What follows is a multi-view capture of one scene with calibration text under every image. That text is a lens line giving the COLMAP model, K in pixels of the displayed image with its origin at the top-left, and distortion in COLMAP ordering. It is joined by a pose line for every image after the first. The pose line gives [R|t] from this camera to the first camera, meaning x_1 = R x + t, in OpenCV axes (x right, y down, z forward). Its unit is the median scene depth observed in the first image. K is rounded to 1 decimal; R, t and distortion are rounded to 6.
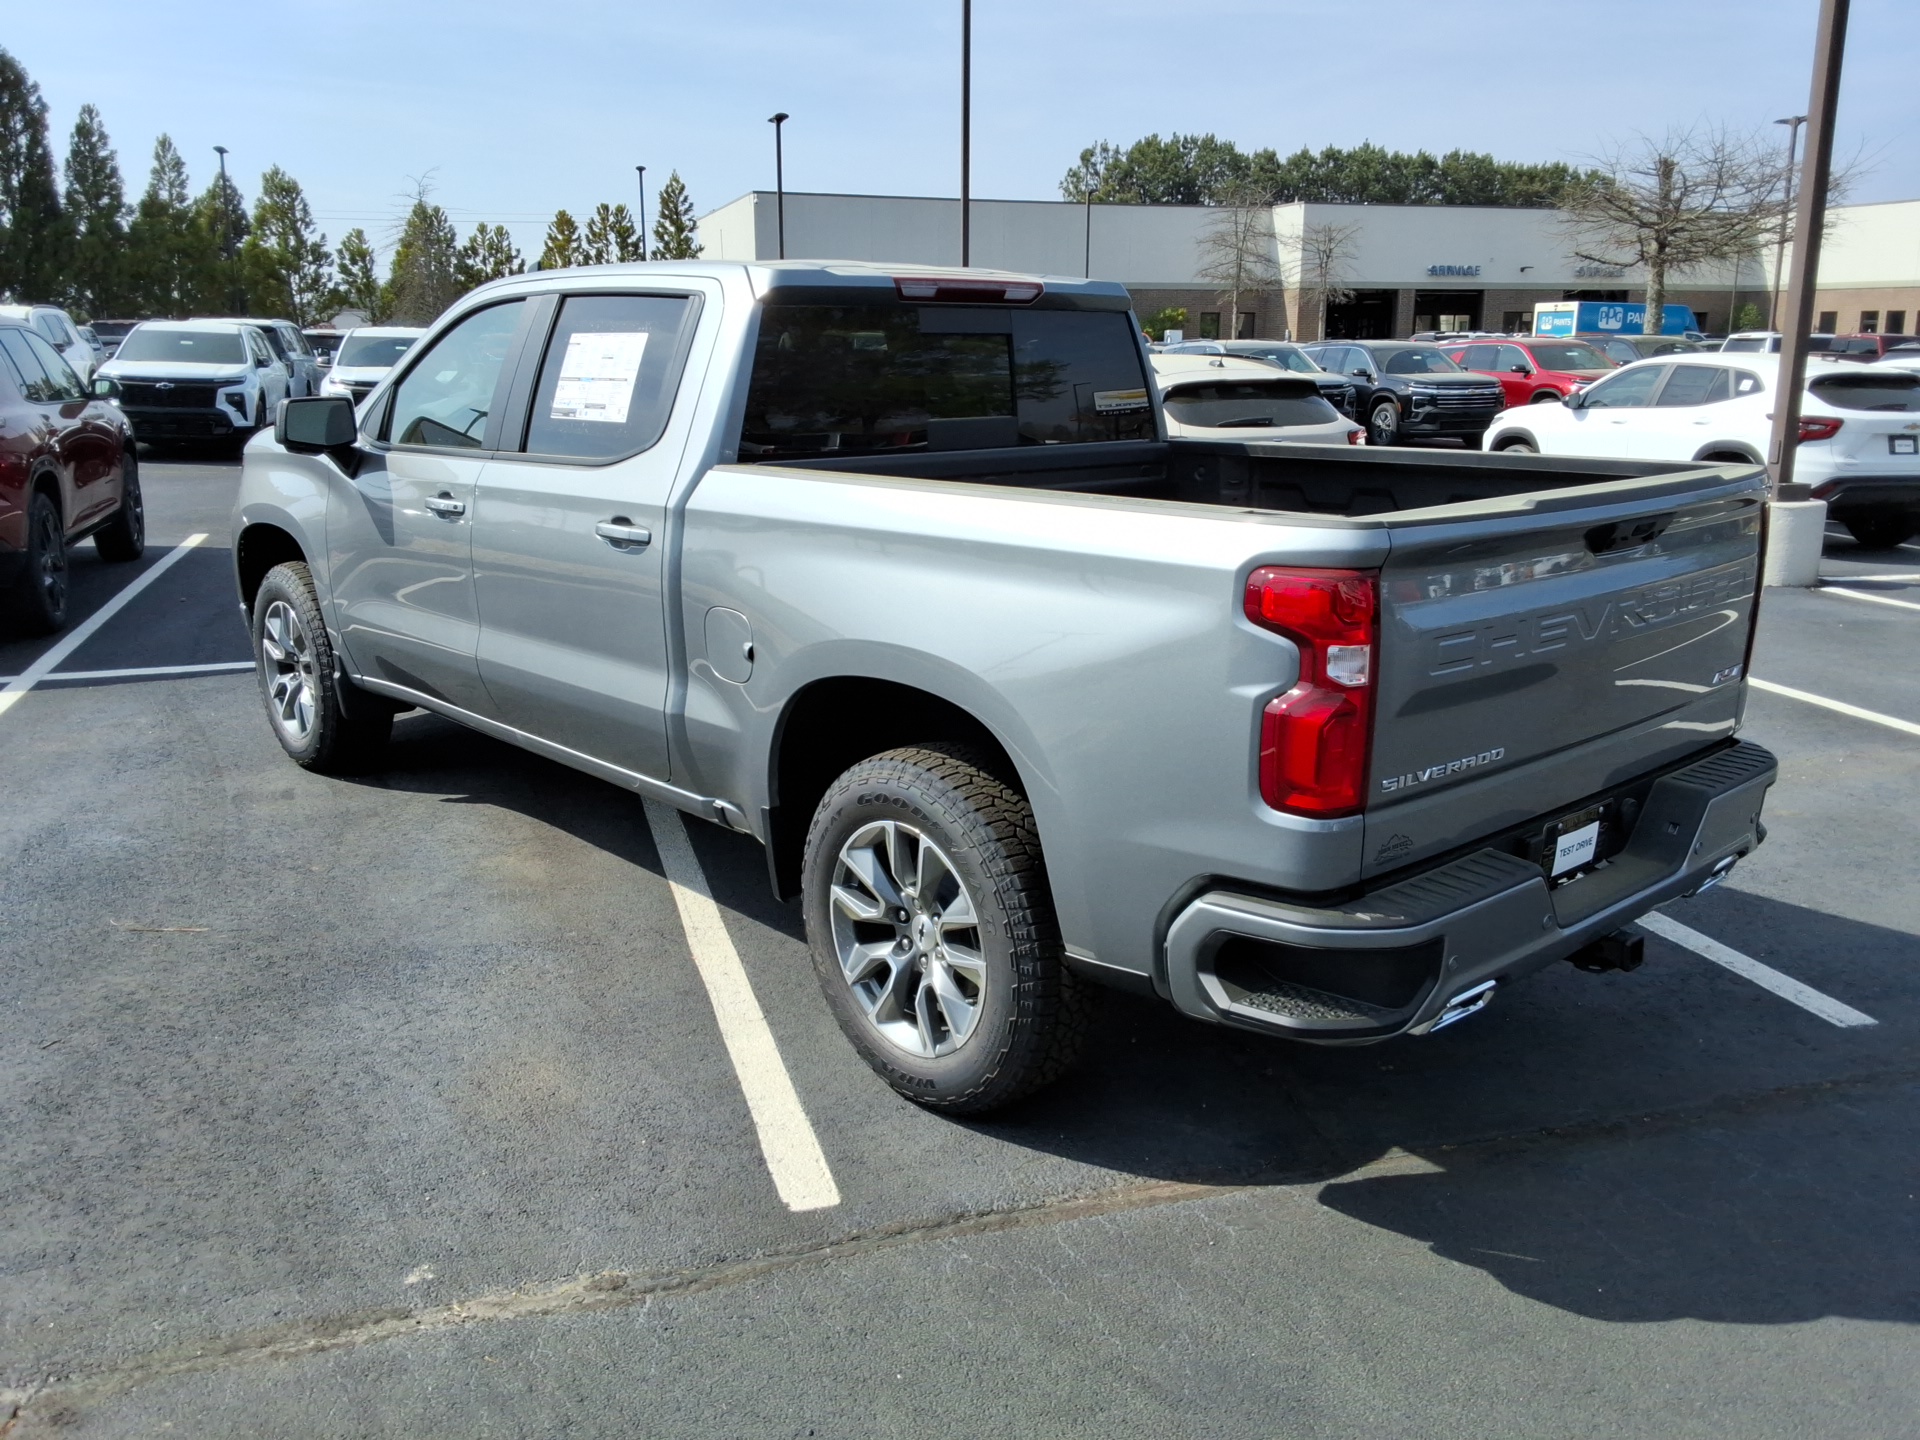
lens RADIAL K [[1523.1, 0, 960.0], [0, 1523.1, 720.0], [0, 0, 1]] dist [0.131390, -0.195728]
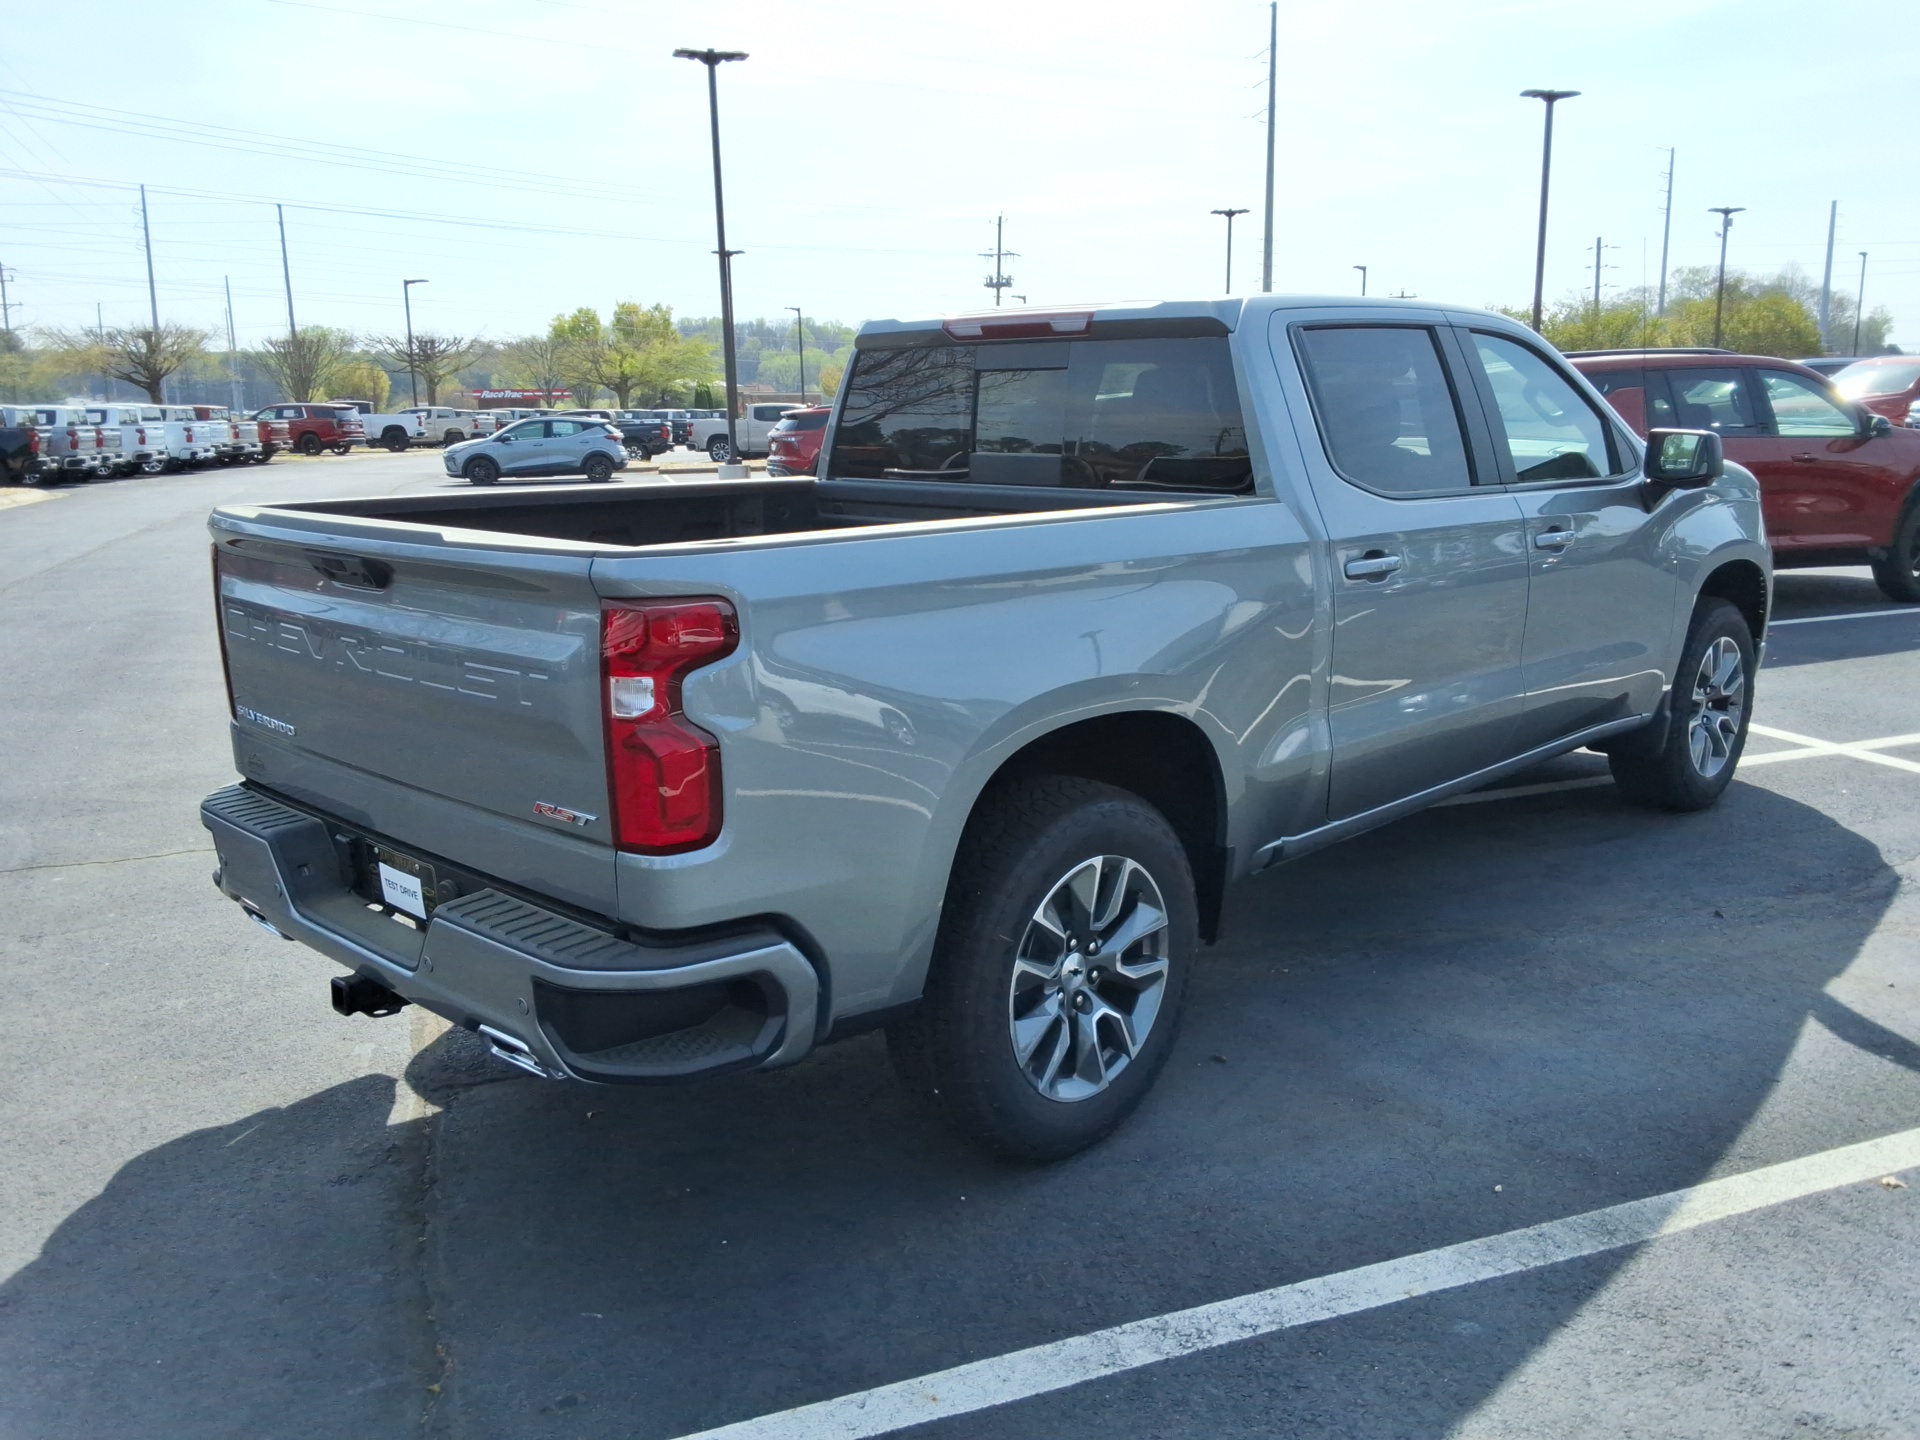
lens RADIAL K [[1538.0, 0, 972.7], [0, 1538.0, 706.9], [0, 0, 1]] dist [0.115031, -0.184707]
pose [[0.067724, 0.196395, -0.978183, 0.076006], [-0.228824, 0.957357, 0.176372, -0.015814], [0.971109, 0.211887, 0.109776, 0.067766]]
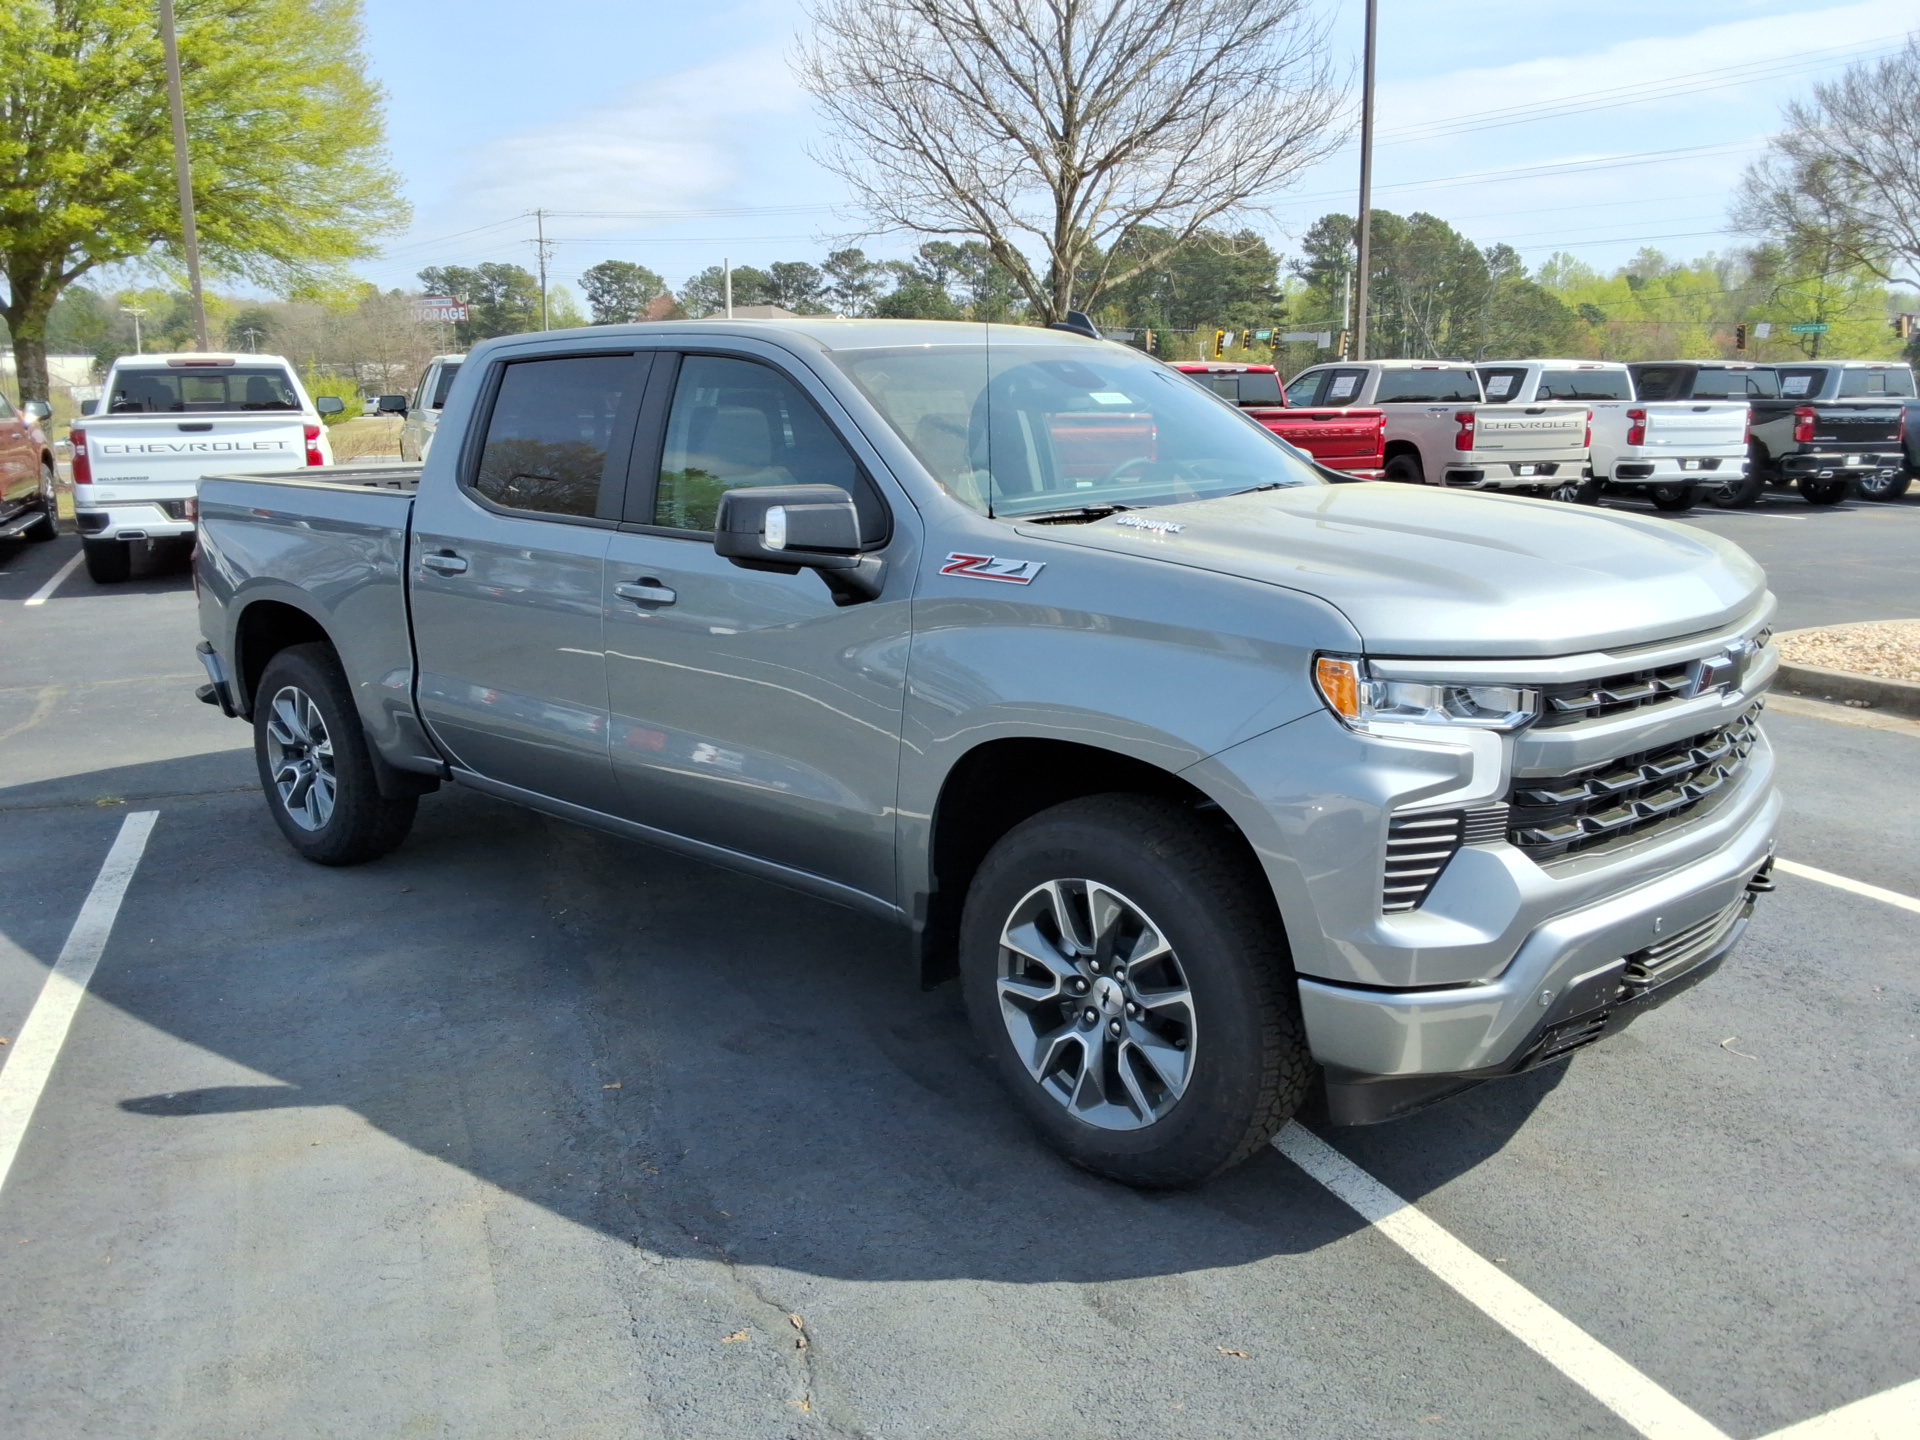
lens RADIAL K [[1538.0, 0, 972.7], [0, 1538.0, 706.9], [0, 0, 1]] dist [0.115031, -0.184707]
pose [[-0.996329, 0.032994, -0.078988, -0.011644], [-0.003936, 0.904100, 0.427303, -0.042096], [0.085511, 0.426046, -0.900651, 0.170652]]
